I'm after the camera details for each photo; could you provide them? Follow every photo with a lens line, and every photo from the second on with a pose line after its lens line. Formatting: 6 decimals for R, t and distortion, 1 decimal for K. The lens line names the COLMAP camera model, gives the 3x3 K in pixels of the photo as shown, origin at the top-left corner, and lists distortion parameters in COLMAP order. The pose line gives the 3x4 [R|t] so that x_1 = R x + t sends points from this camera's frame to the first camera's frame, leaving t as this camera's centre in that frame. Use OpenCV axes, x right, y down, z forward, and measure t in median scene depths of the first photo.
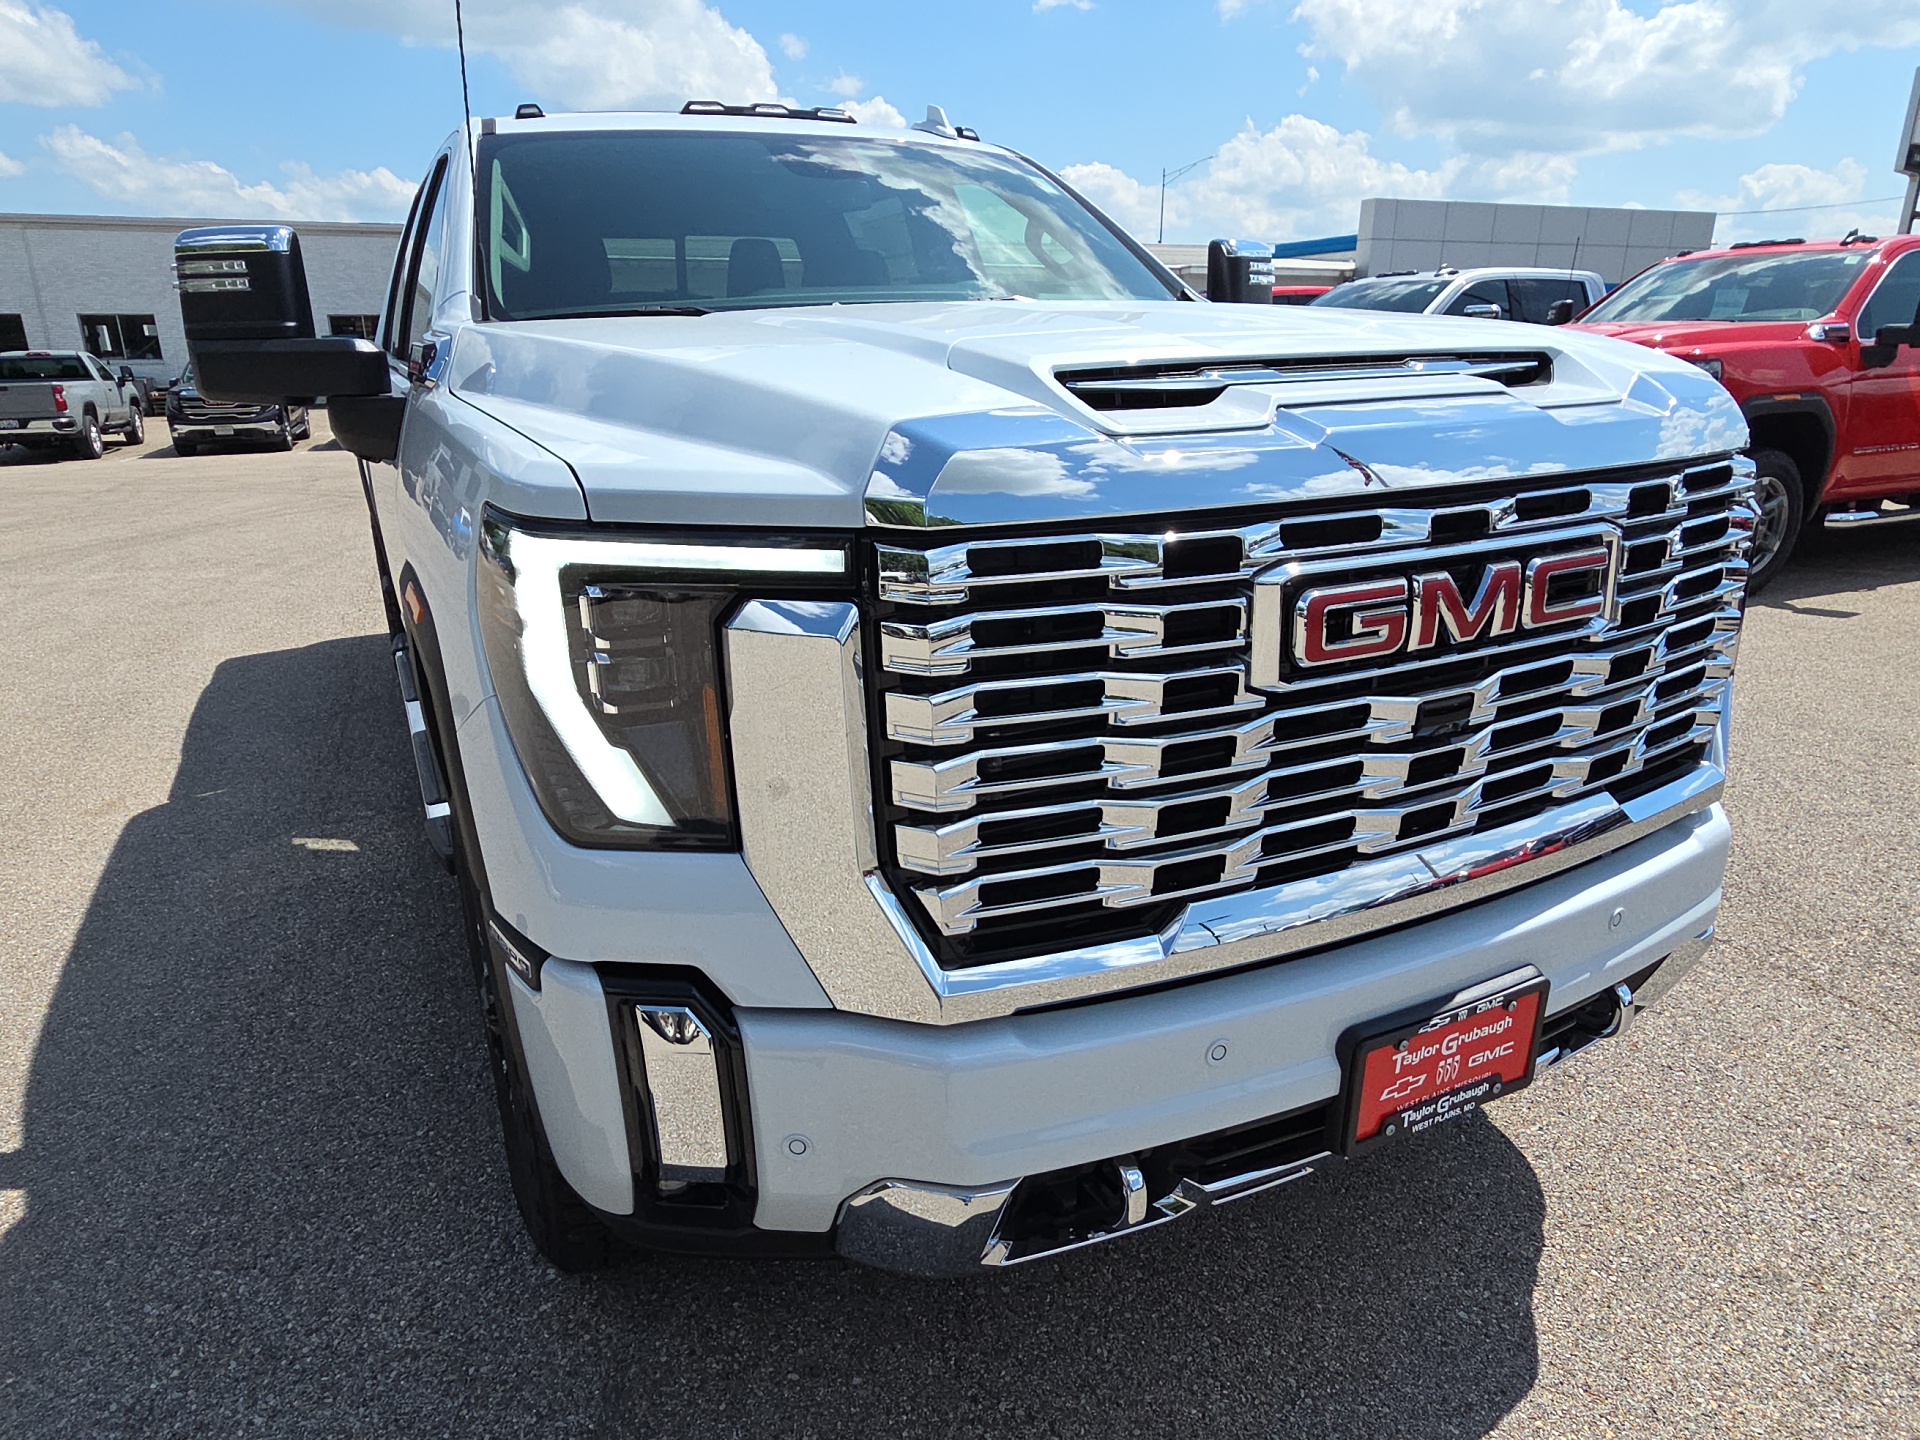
lens RADIAL K [[1211.0, 0, 960.0], [0, 1211.0, 720.0], [0, 0, 1]] dist [0.005170, 0.001011]
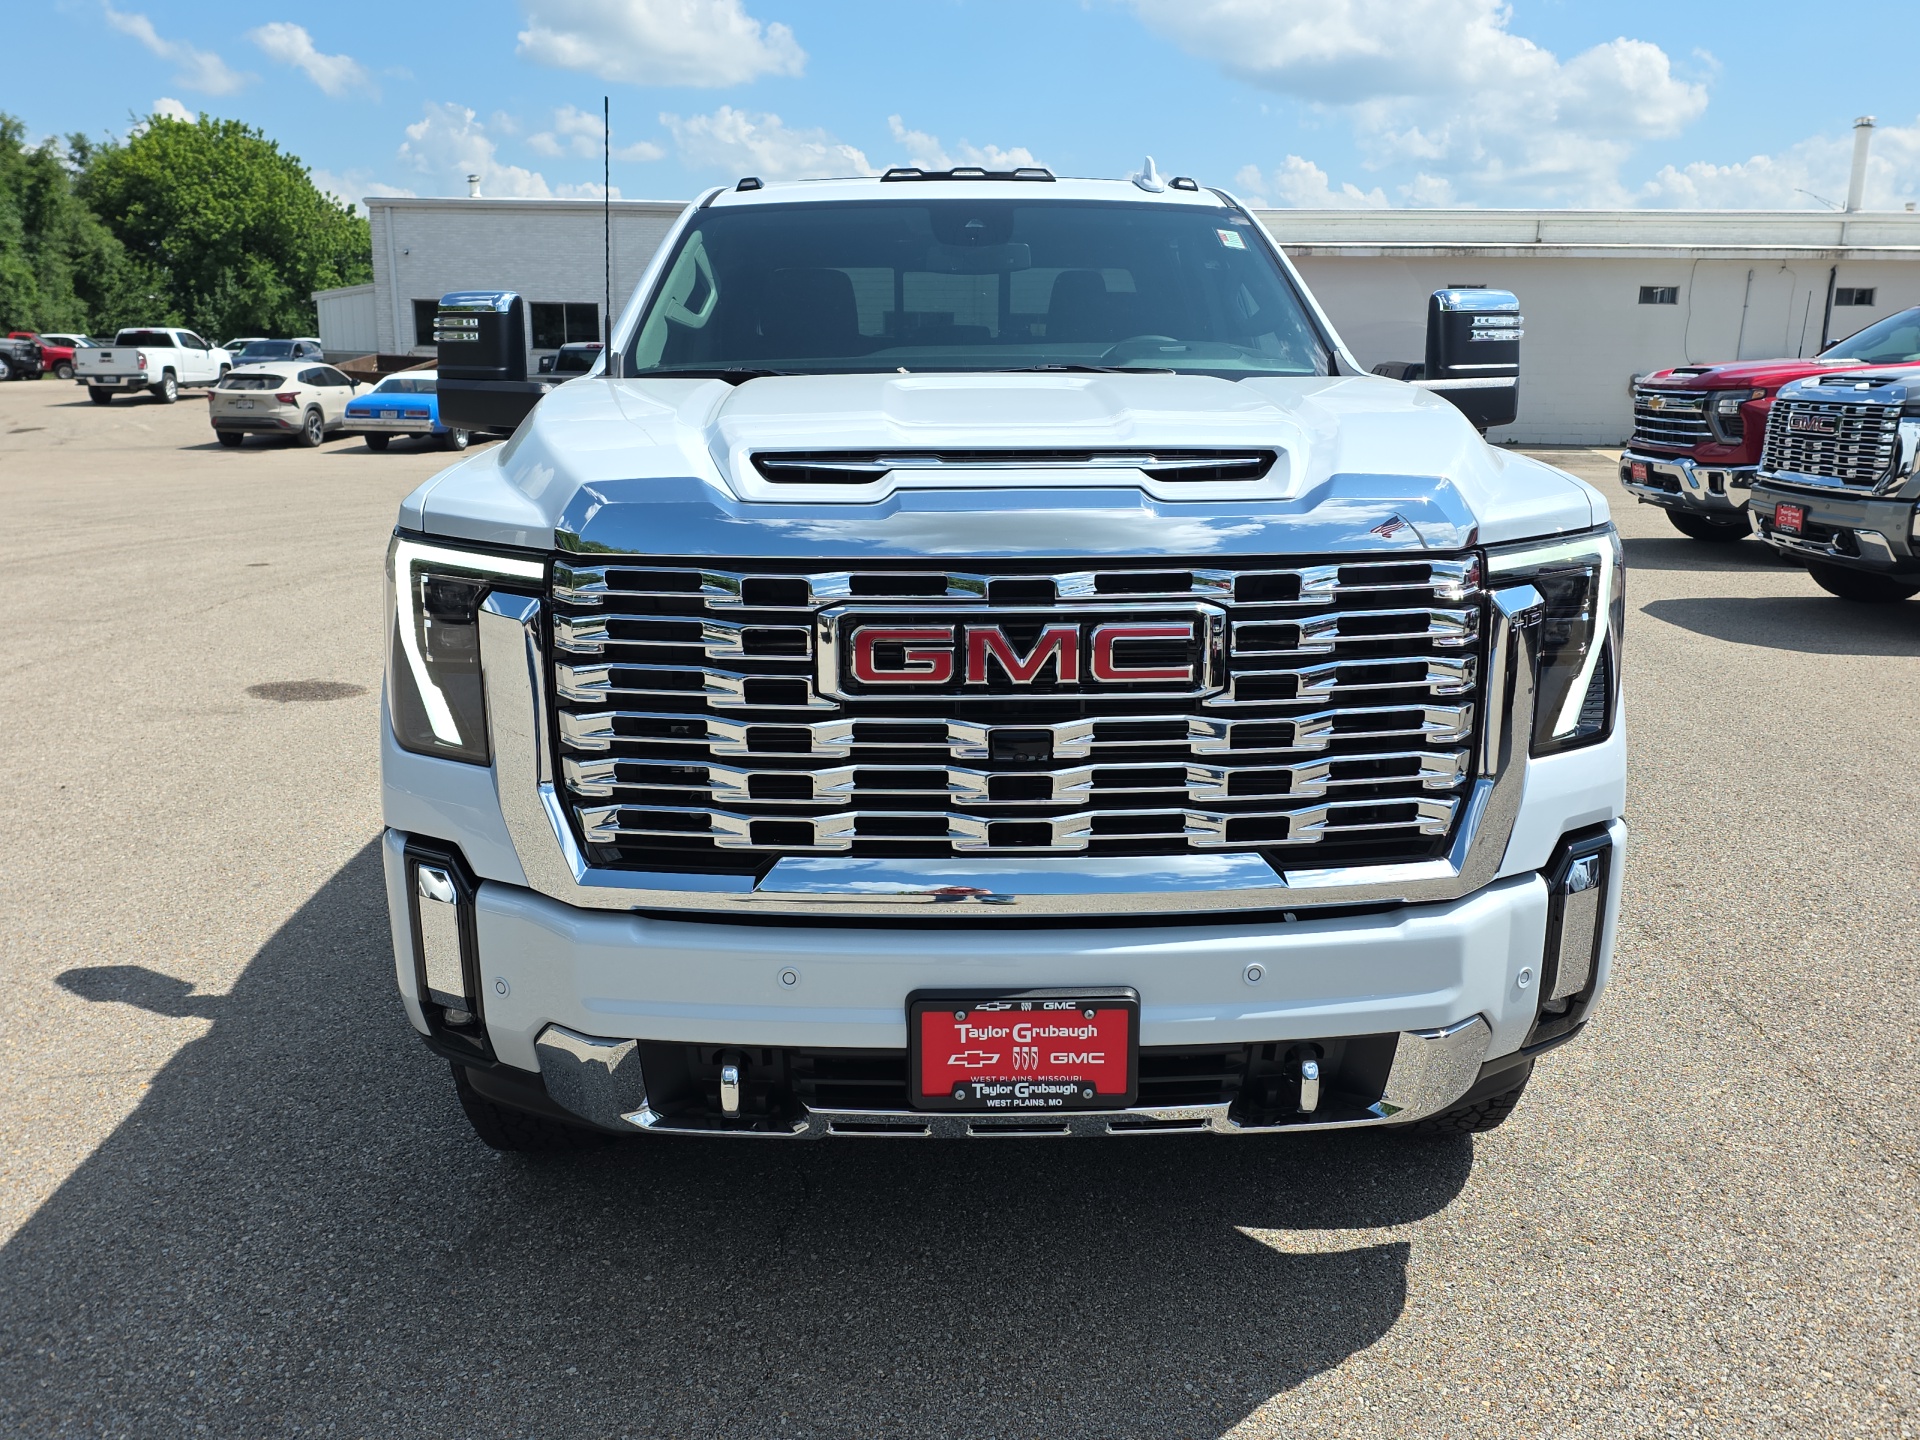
lens RADIAL K [[1601.8, 0, 956.0], [0, 1601.8, 669.5], [0, 0, 1]] dist [0.089447, -0.084379]
pose [[0.908300, 0.106791, -0.404458, 1.053950], [-0.146922, 0.986709, -0.069420, 0.045686], [0.391669, 0.122478, 0.911918, -0.533519]]
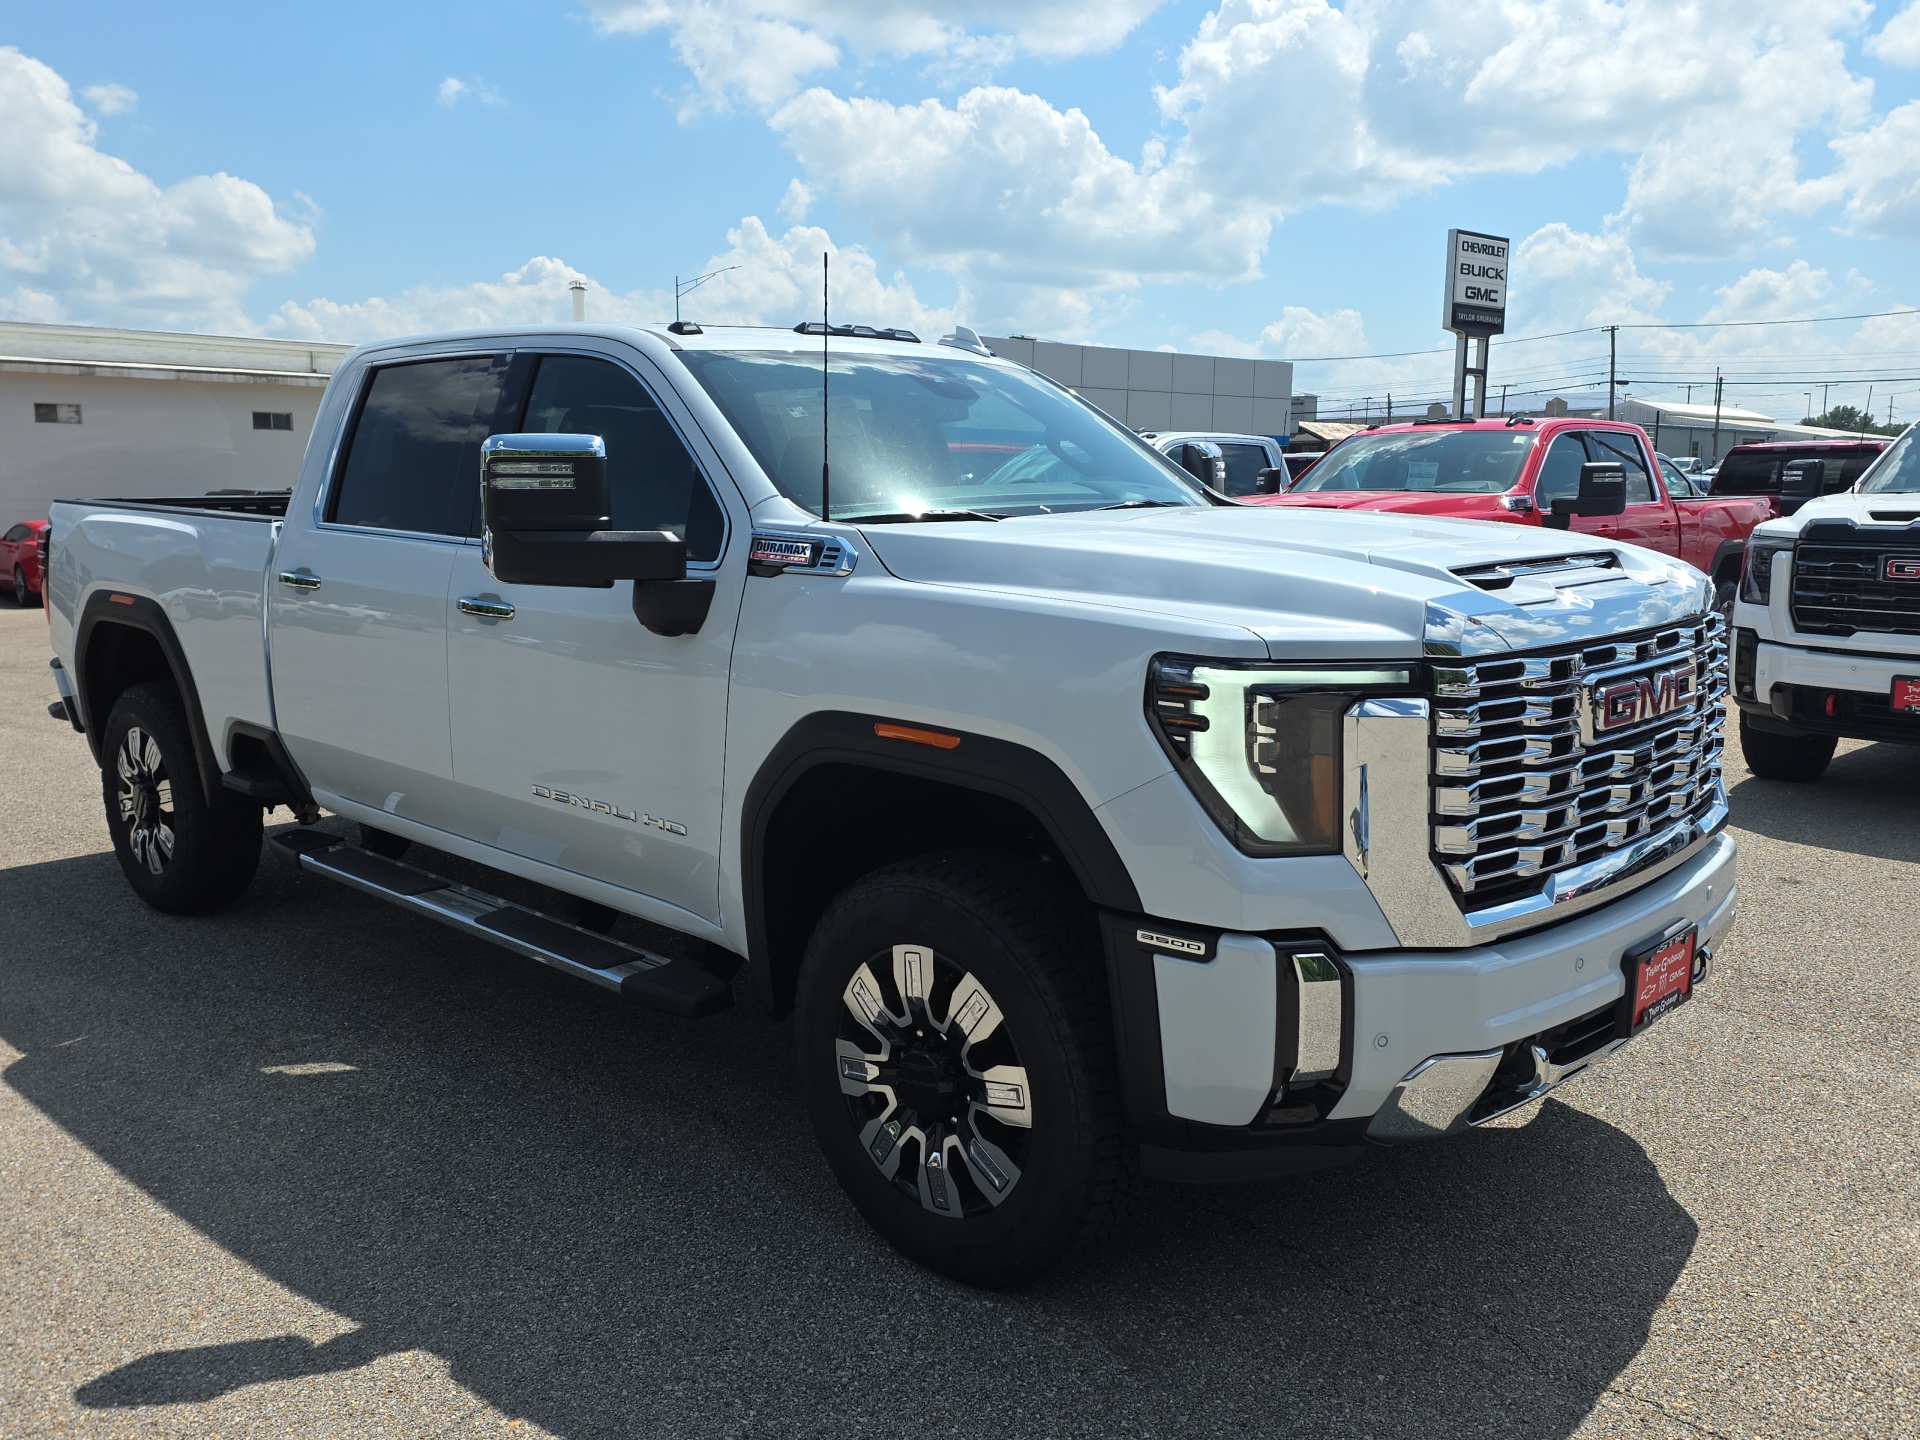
lens RADIAL K [[1601.8, 0, 956.0], [0, 1601.8, 669.5], [0, 0, 1]] dist [0.089447, -0.084379]
pose [[0.939818, -0.026119, 0.340676, -1.386709], [0.088037, 0.981919, -0.167584, 0.180125], [-0.330139, 0.187490, 0.925125, -0.891181]]
